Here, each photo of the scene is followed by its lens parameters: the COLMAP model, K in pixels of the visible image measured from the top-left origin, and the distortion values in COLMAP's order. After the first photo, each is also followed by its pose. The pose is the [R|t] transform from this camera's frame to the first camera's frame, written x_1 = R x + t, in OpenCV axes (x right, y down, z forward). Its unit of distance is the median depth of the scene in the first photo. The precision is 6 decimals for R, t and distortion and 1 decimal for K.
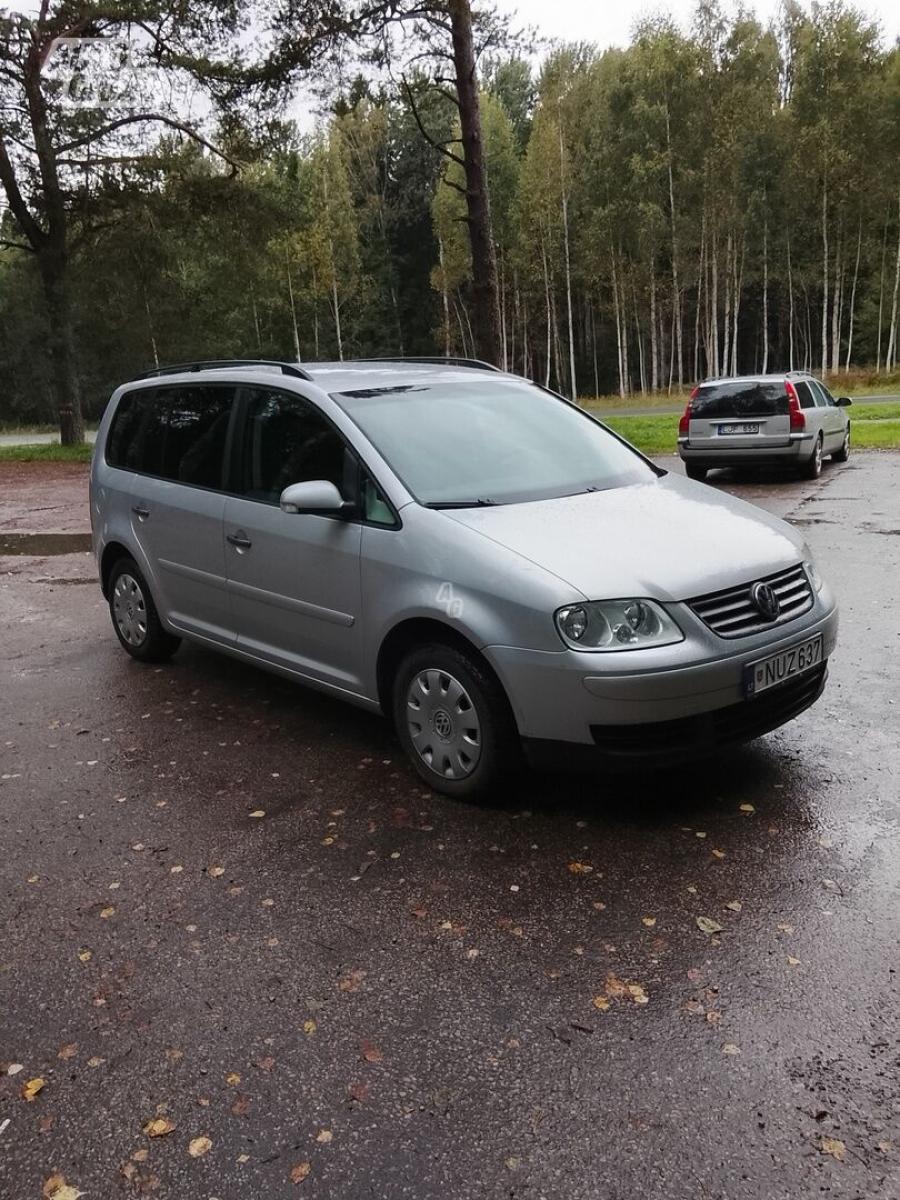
lens RADIAL K [[947.6, 0, 452.5], [0, 947.6, 590.7], [0, 0, 1]] dist [0.086509, -0.134138]
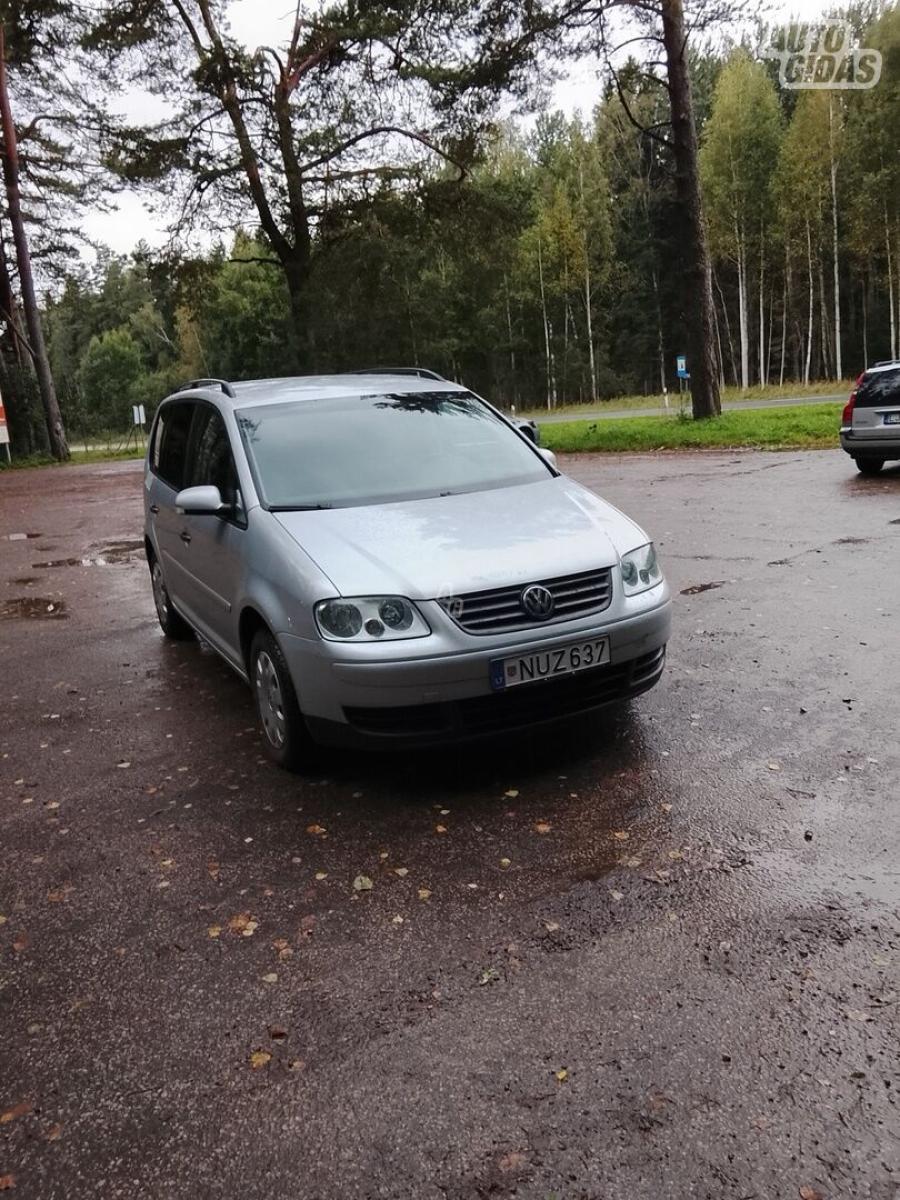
lens RADIAL K [[948.2, 0, 450.0], [0, 948.2, 600.0], [0, 0, 1]] dist [0.076981, -0.122321]
pose [[0.961173, 0.032764, -0.273995, 0.062599], [-0.027334, 0.999347, 0.023614, -0.001643], [0.274590, -0.015208, 0.961441, -0.005181]]
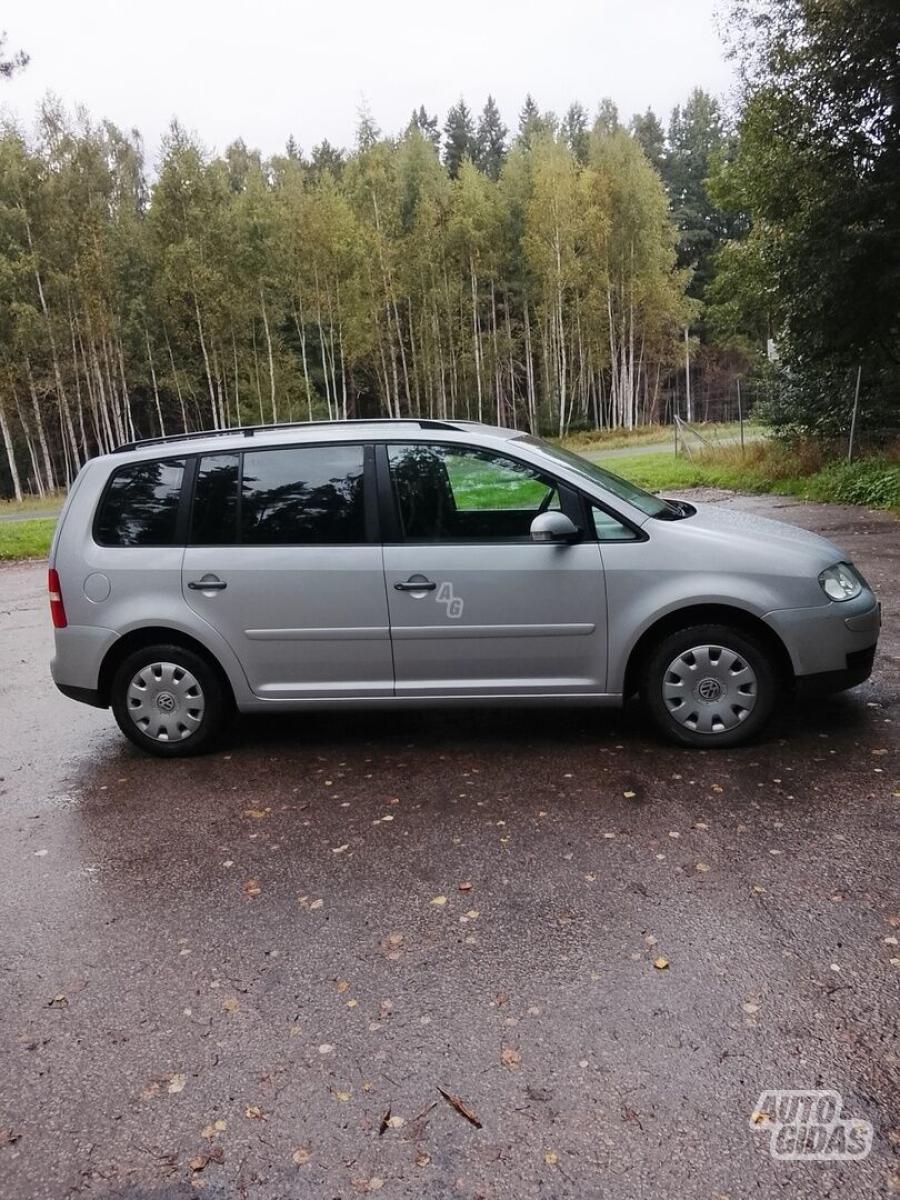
lens RADIAL K [[947.6, 0, 452.5], [0, 947.6, 590.7], [0, 0, 1]] dist [0.086509, -0.134138]
pose [[0.790654, -0.118090, 0.600767, -0.125285], [0.179342, 0.982854, -0.042833, 0.000740], [-0.585408, 0.141609, 0.798276, 0.022443]]
